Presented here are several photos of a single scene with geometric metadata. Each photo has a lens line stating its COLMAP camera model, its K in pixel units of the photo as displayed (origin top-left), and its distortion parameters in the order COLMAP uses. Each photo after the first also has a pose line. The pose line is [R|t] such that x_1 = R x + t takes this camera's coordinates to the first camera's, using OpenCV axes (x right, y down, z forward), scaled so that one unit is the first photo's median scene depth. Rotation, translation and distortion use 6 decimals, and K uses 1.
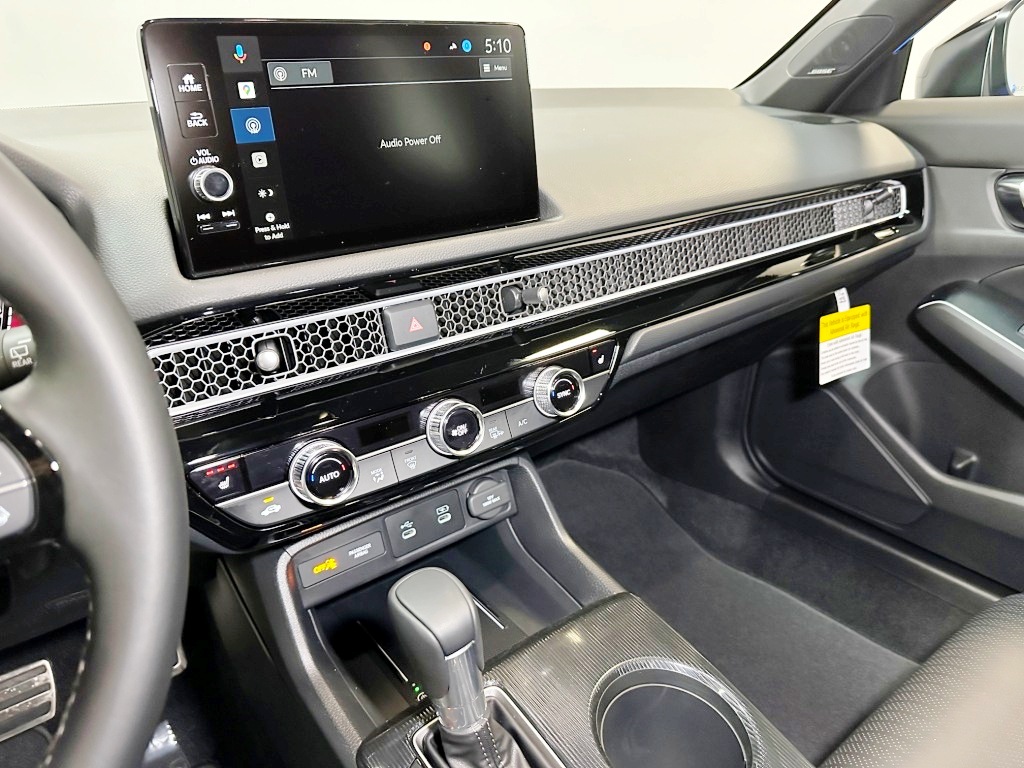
lens RADIAL K [[726.2, 0, 512.0], [0, 726.2, 384.0], [0, 0, 1]] dist [0.005105, -0.031338]
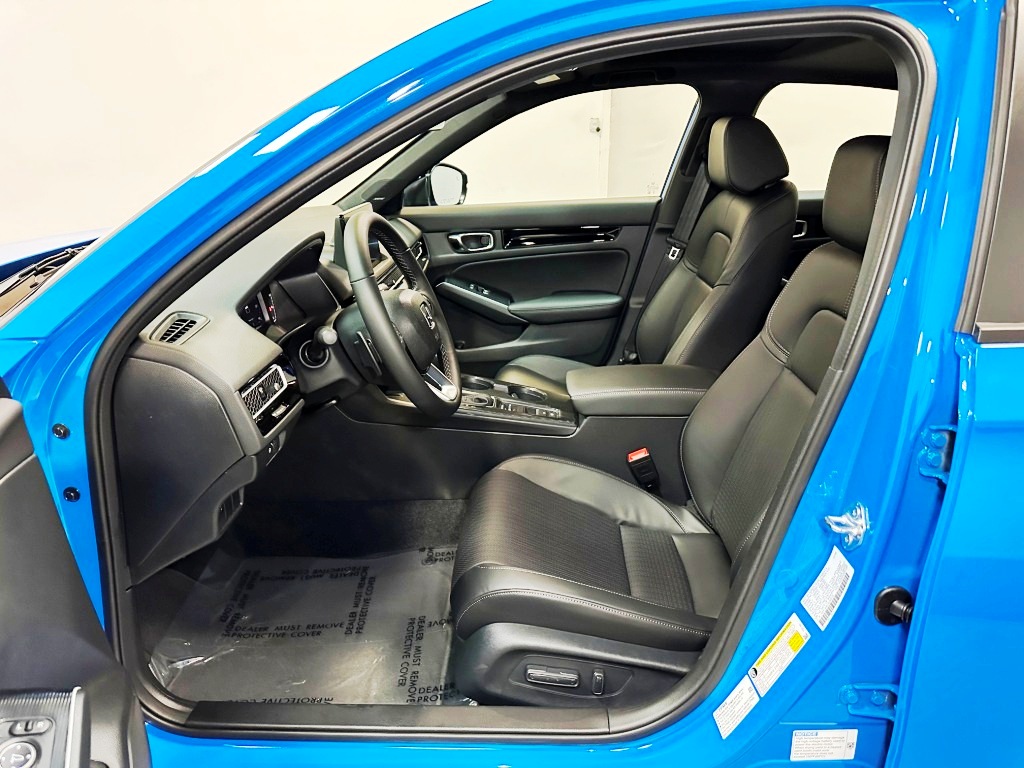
lens RADIAL K [[726.2, 0, 512.0], [0, 726.2, 384.0], [0, 0, 1]] dist [0.005105, -0.031338]
pose [[0.620370, -0.222465, 0.752097, -1.325288], [0.289913, 0.956057, 0.043659, 0.196880], [-0.728760, 0.190958, 0.657604, -0.855870]]
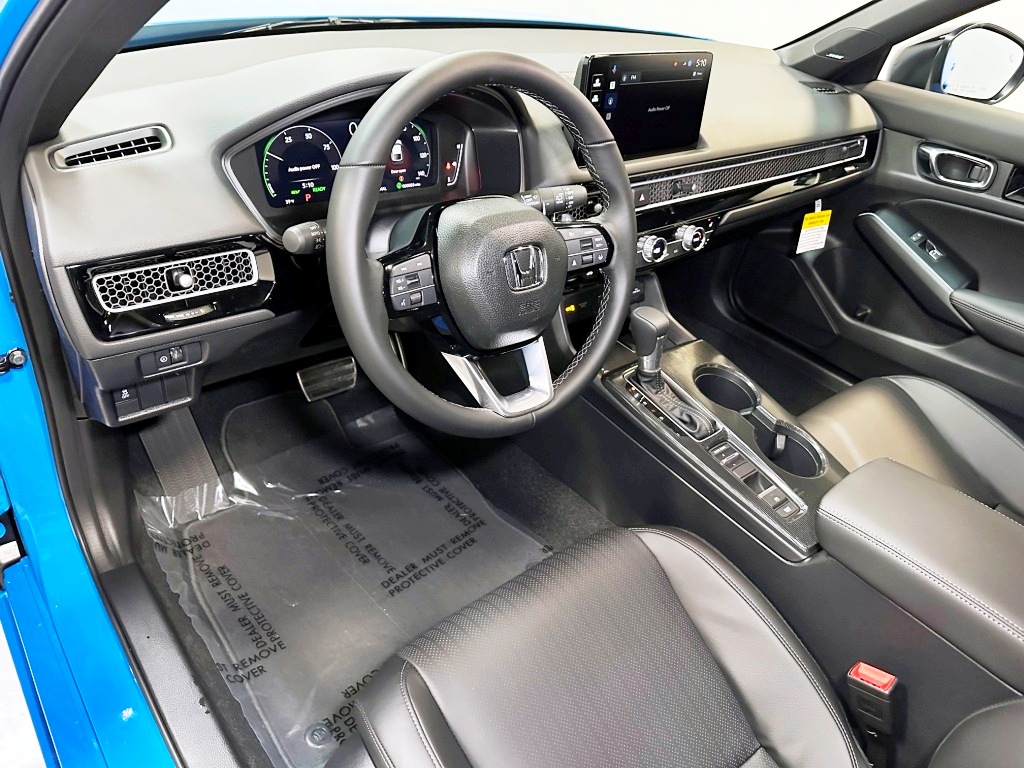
lens RADIAL K [[726.2, 0, 512.0], [0, 726.2, 384.0], [0, 0, 1]] dist [0.005105, -0.031338]
pose [[0.986564, 0.105480, 0.124764, -0.399265], [-0.129292, 0.970911, 0.201532, 0.038498], [-0.099878, -0.214955, 0.971503, -0.634912]]
